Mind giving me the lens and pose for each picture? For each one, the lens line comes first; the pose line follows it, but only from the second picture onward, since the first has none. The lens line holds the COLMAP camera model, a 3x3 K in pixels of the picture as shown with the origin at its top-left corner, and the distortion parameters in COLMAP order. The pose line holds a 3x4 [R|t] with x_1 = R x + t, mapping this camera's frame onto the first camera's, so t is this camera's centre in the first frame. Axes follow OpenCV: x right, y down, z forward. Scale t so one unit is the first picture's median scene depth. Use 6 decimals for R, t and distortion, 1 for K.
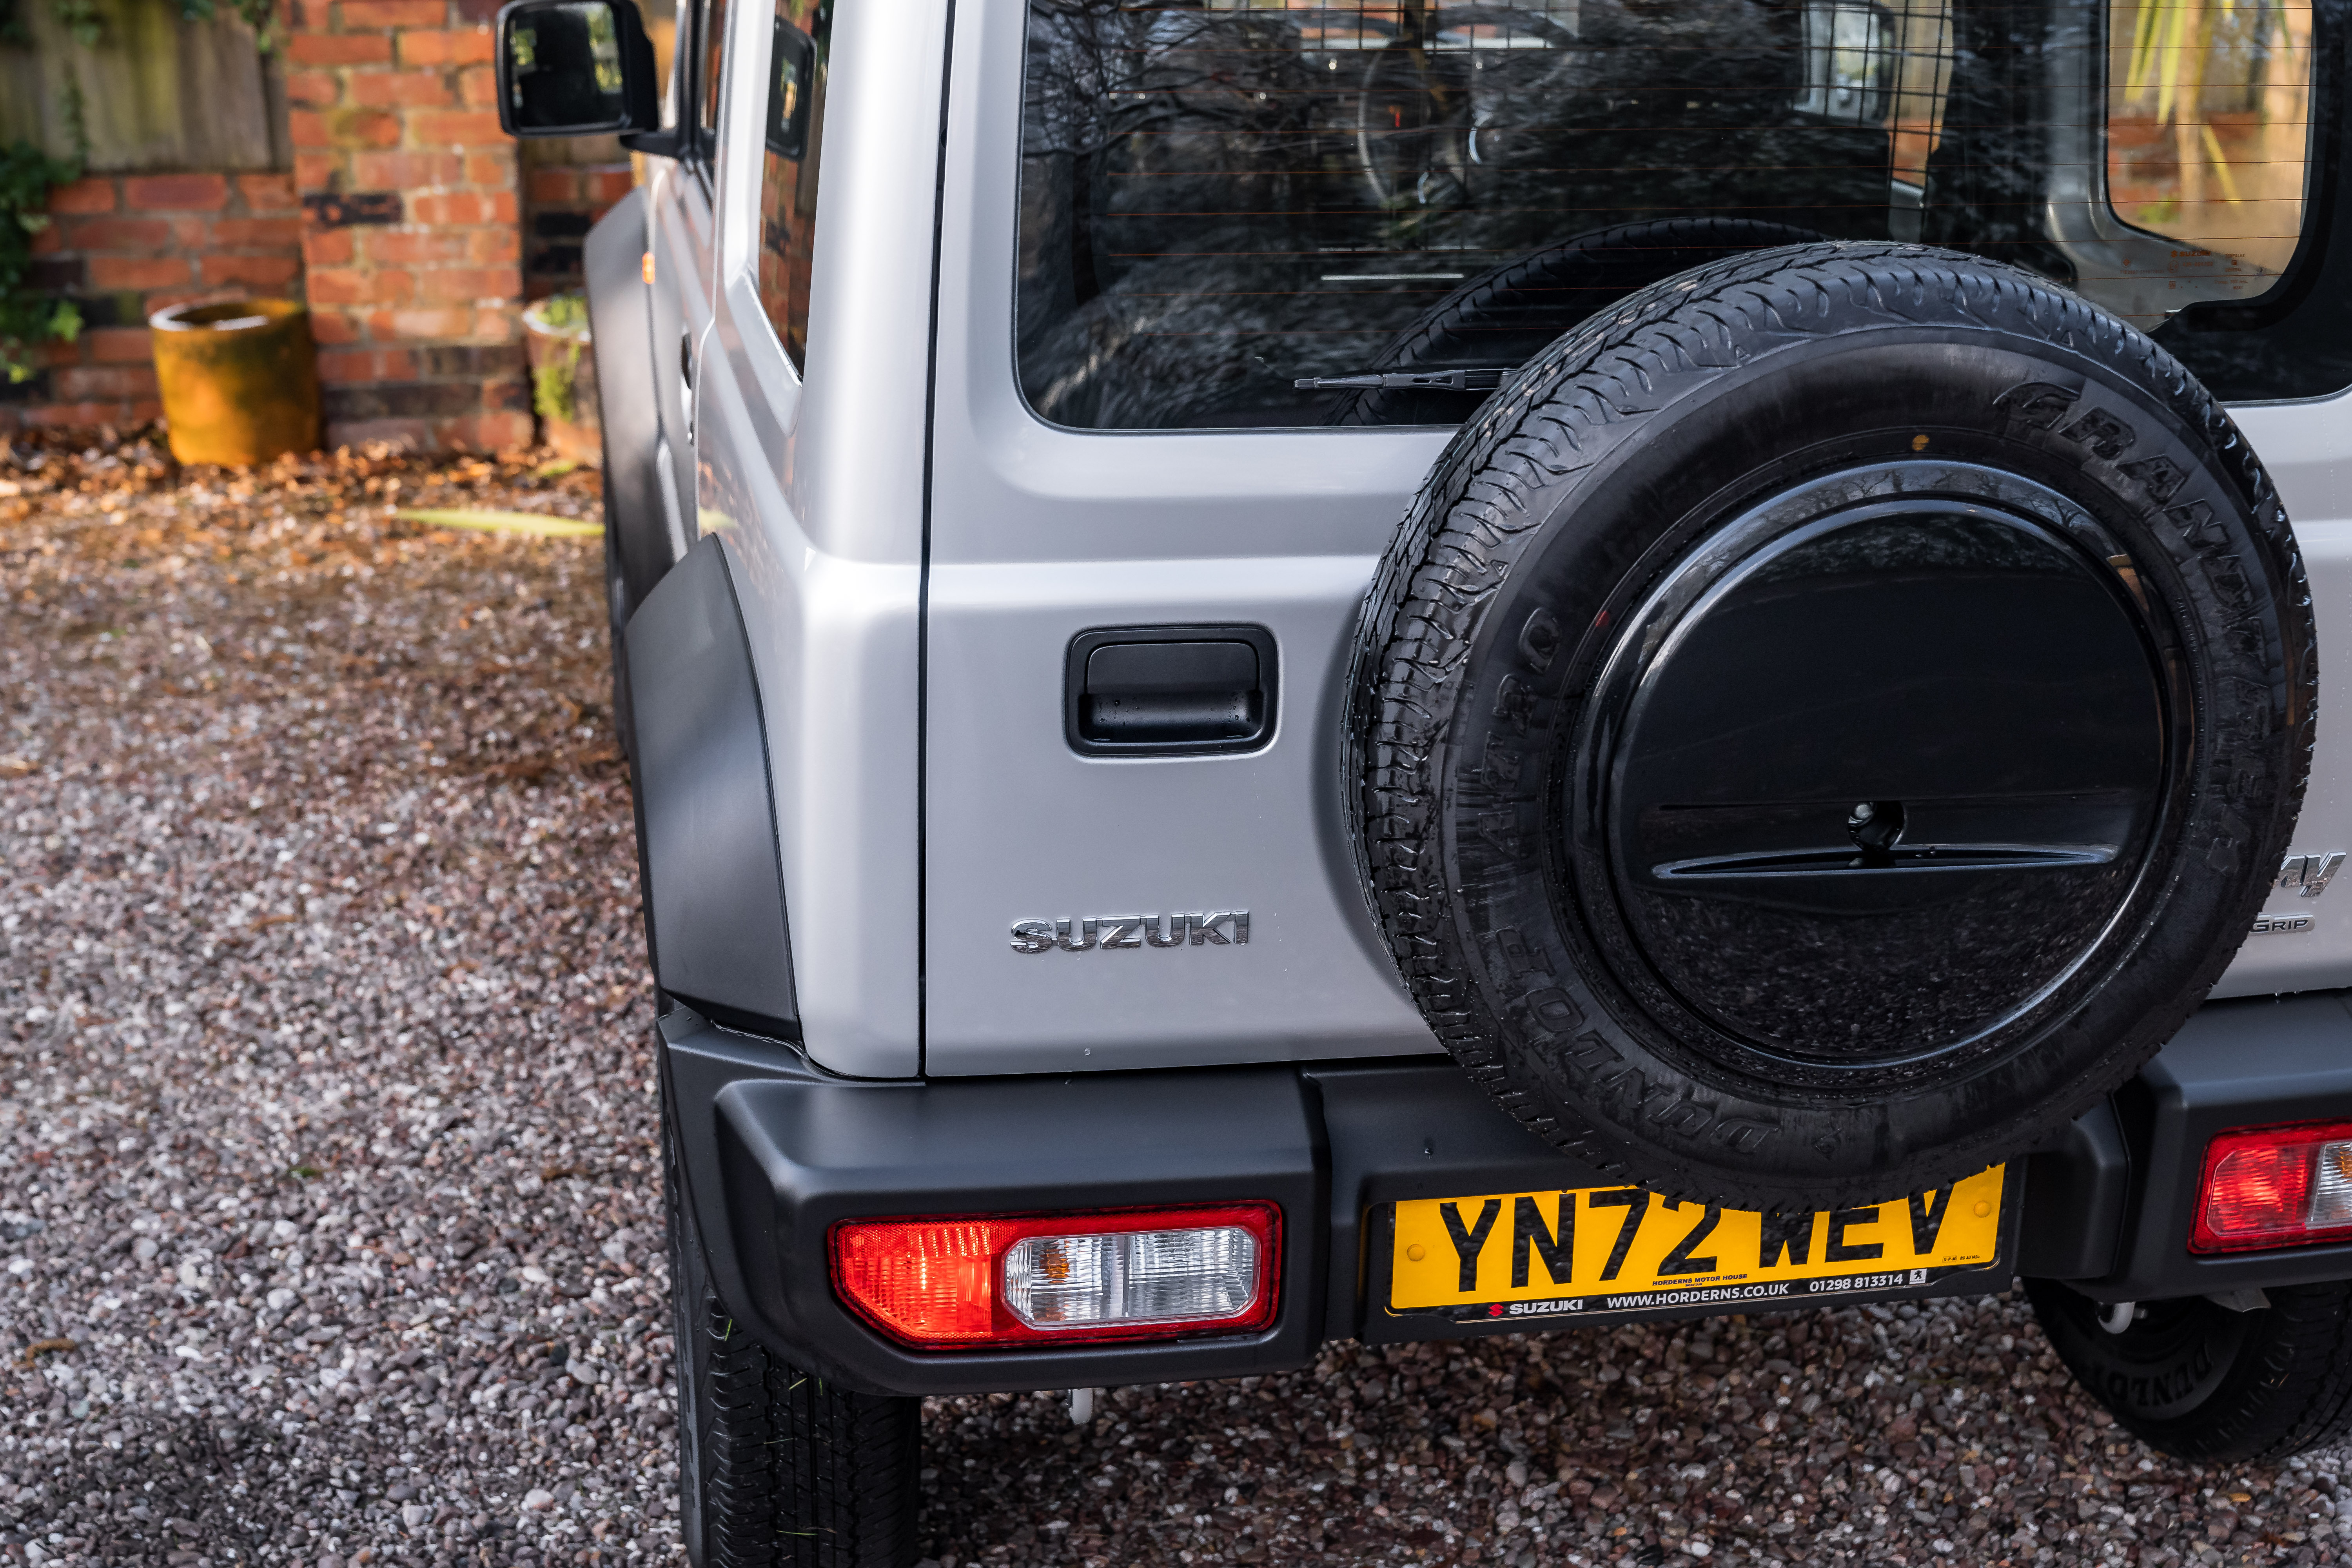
lens RADIAL K [[3144.2, 0, 1189.6], [0, 3144.2, 767.1], [0, 0, 1]] dist [-0.001970, 0.030259]
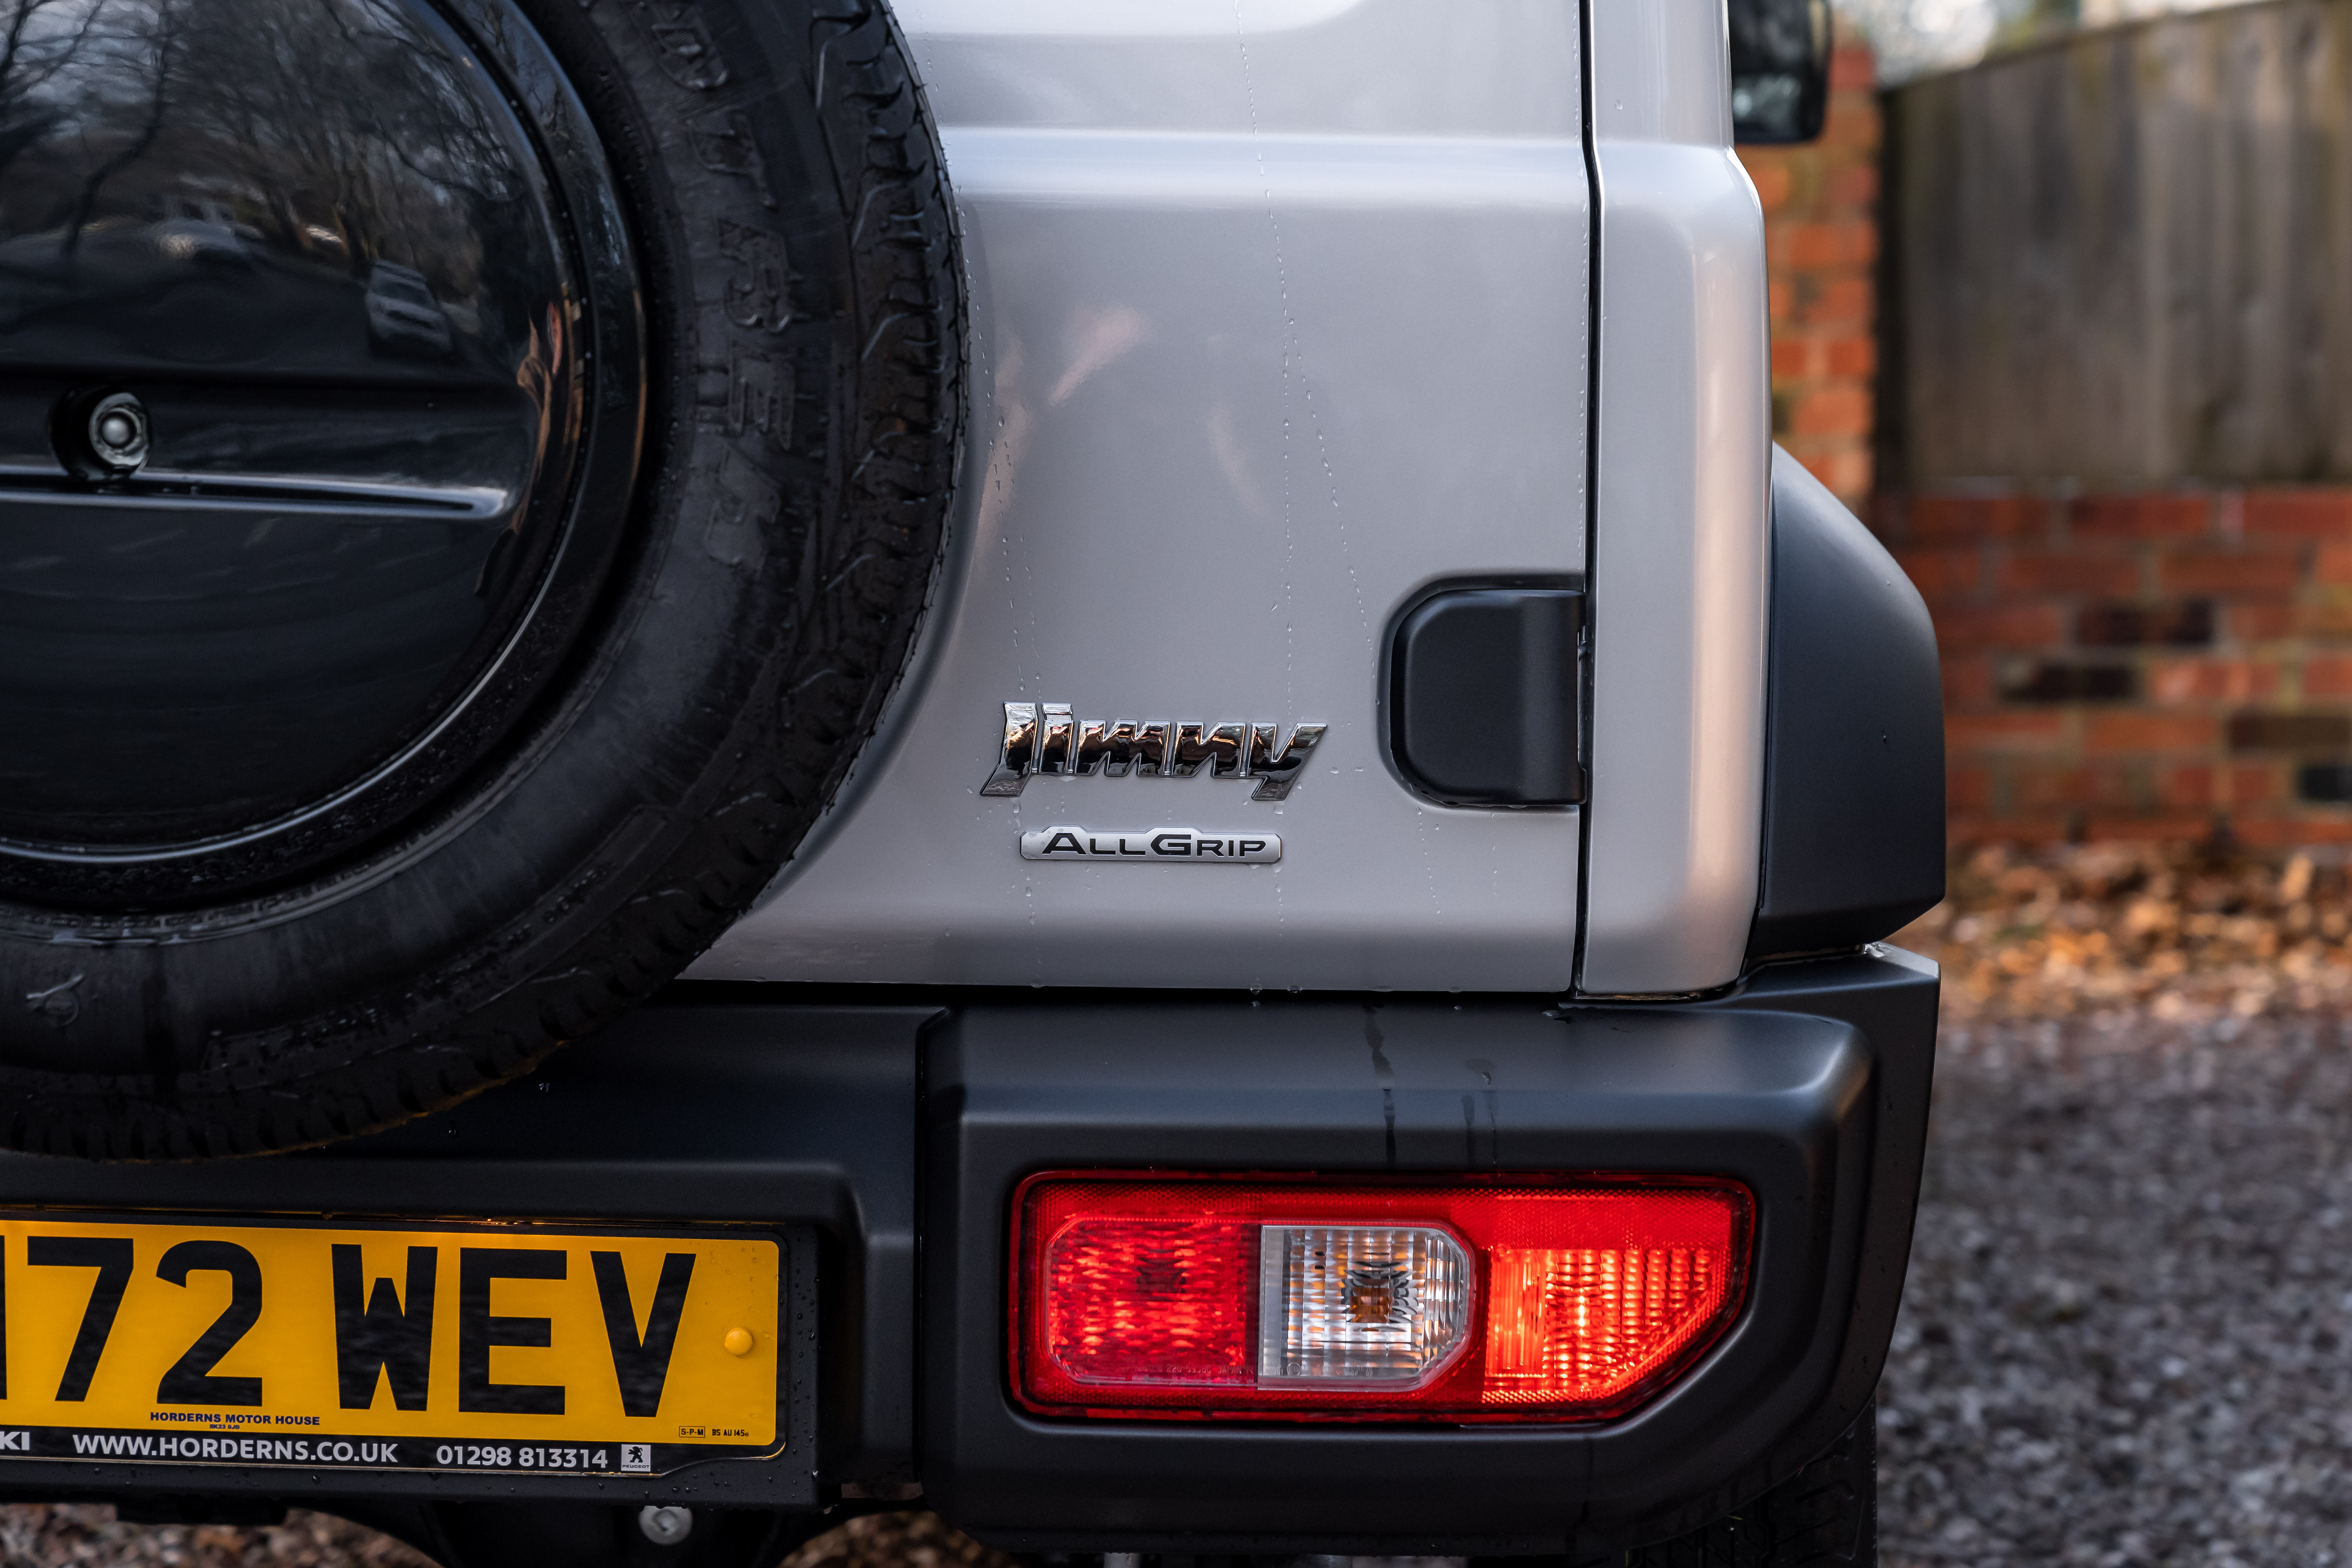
lens RADIAL K [[4633.0, 0, 1153.2], [0, 4633.0, 777.7], [0, 0, 1]] dist [0.066257, -0.184748]
pose [[0.972956, 0.026817, -0.229429, 0.420083], [-0.075329, 0.975775, -0.205400, 0.169059], [0.218363, 0.217128, 0.951406, 0.145641]]
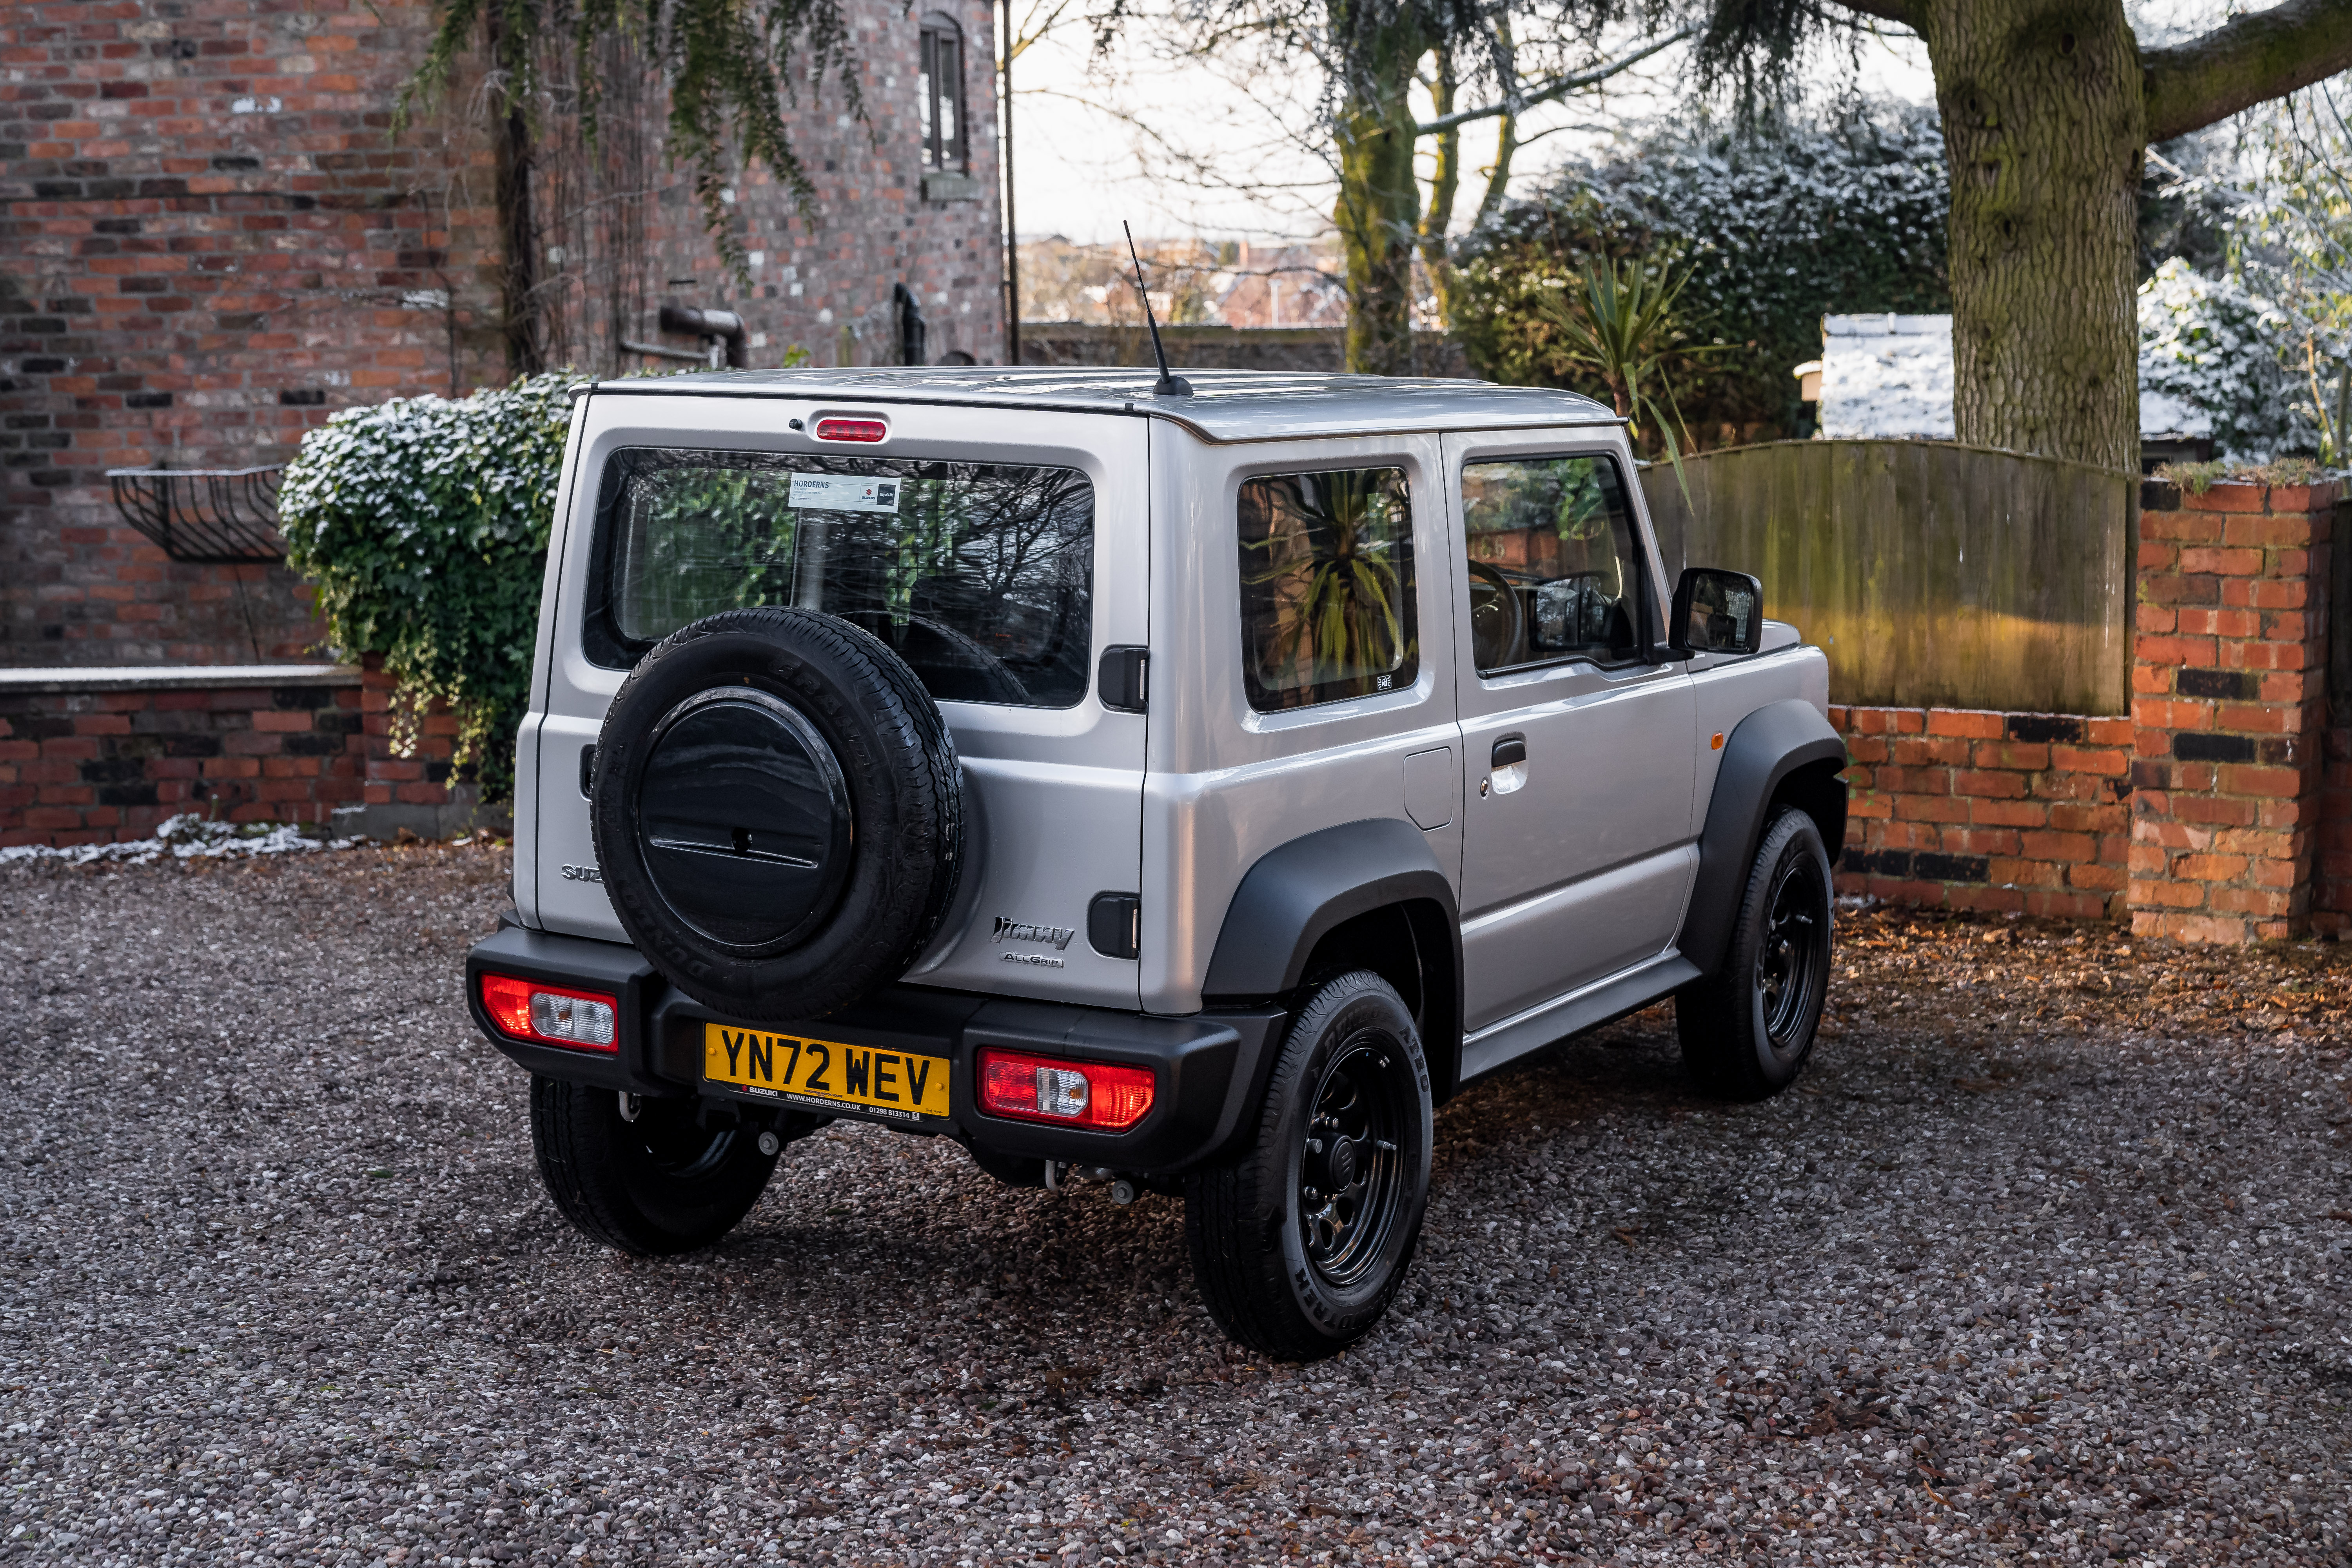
lens RADIAL K [[3477.2, 0, 1158.9], [0, 3477.2, 755.1], [0, 0, 1]] dist [0.013388, 0.072049]
pose [[0.753179, 0.081690, -0.652724, 1.490873], [-0.212966, 0.969101, -0.124456, 0.148396], [0.622388, 0.232746, 0.747304, -0.549088]]
